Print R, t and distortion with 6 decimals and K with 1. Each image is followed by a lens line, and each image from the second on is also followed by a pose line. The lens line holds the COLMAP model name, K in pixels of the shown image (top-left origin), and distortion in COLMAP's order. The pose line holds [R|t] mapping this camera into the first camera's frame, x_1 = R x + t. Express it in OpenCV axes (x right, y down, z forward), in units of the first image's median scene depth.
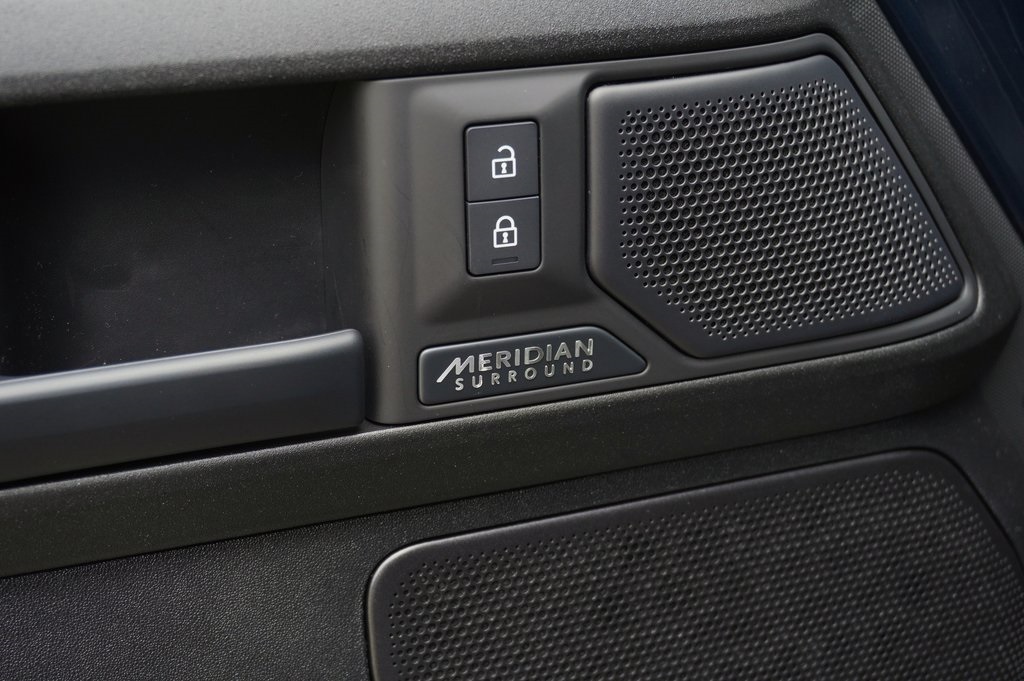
lens RADIAL K [[1673.5, 0, 512.2], [0, 1673.5, 335.7], [0, 0, 1]] dist [0.026139, 0.000000]
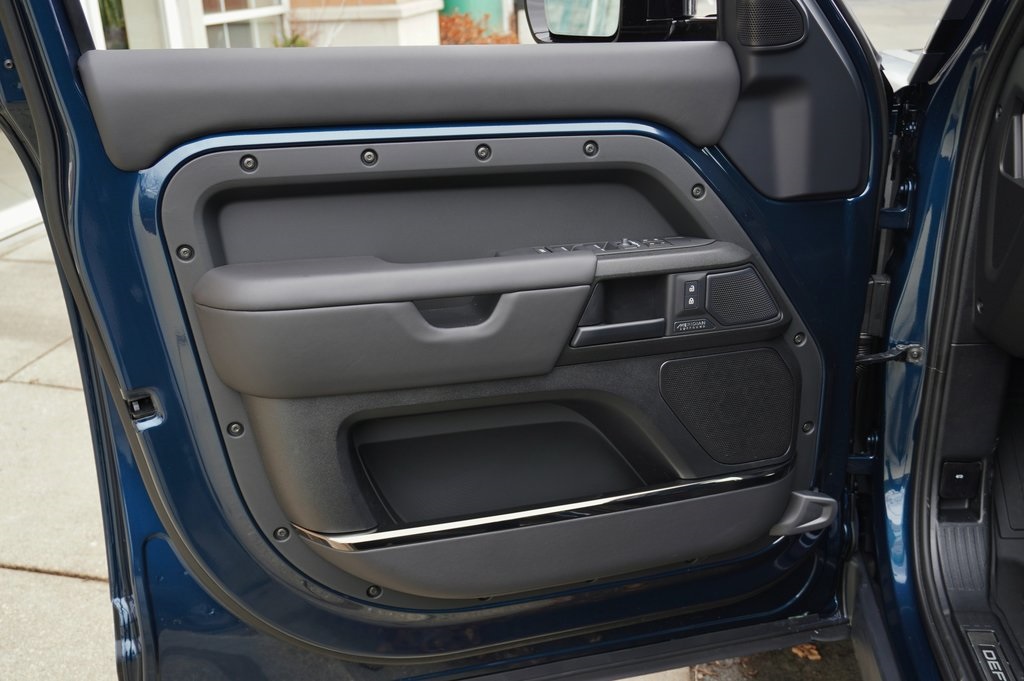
lens RADIAL K [[1095.1, 0, 507.8], [0, 1095.1, 344.6], [0, 0, 1]] dist [-0.007661, 0.000000]
pose [[0.999260, 0.018172, -0.033898, -0.447142], [-0.018715, 0.999701, -0.015749, 0.138717], [0.033602, 0.016372, 0.999301, -2.424952]]
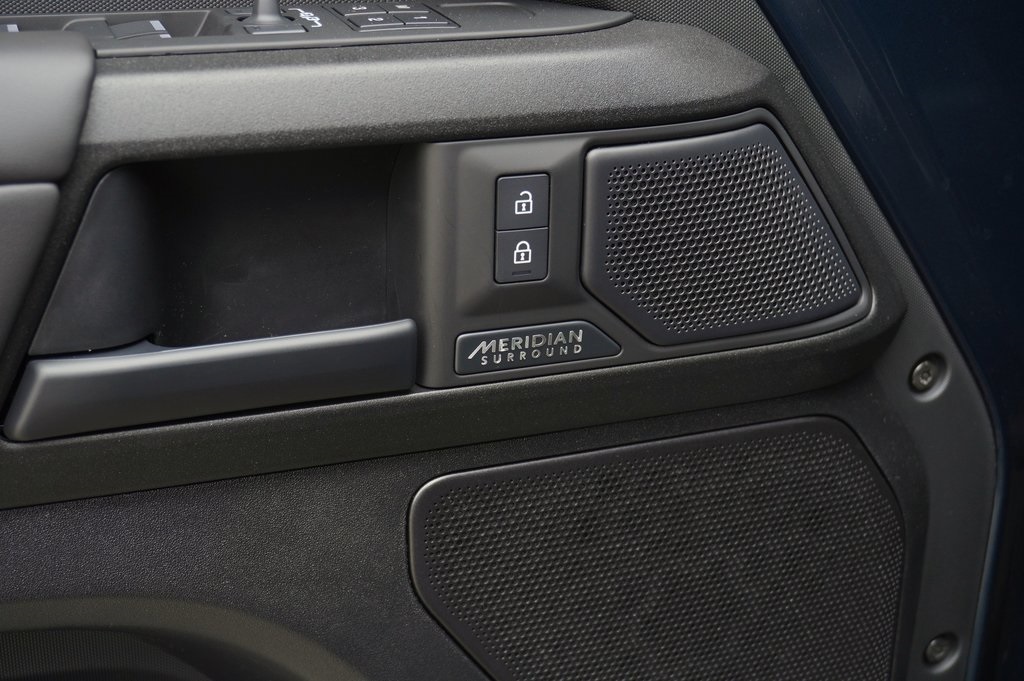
lens RADIAL K [[1615.9, 0, 515.0], [0, 1615.9, 346.7], [0, 0, 1]] dist [0.026396, 0.000000]
pose [[0.999222, 0.034624, 0.018865, -0.030482], [-0.035442, 0.998363, 0.044892, -0.040758], [-0.017280, -0.045525, 0.998814, -0.309386]]
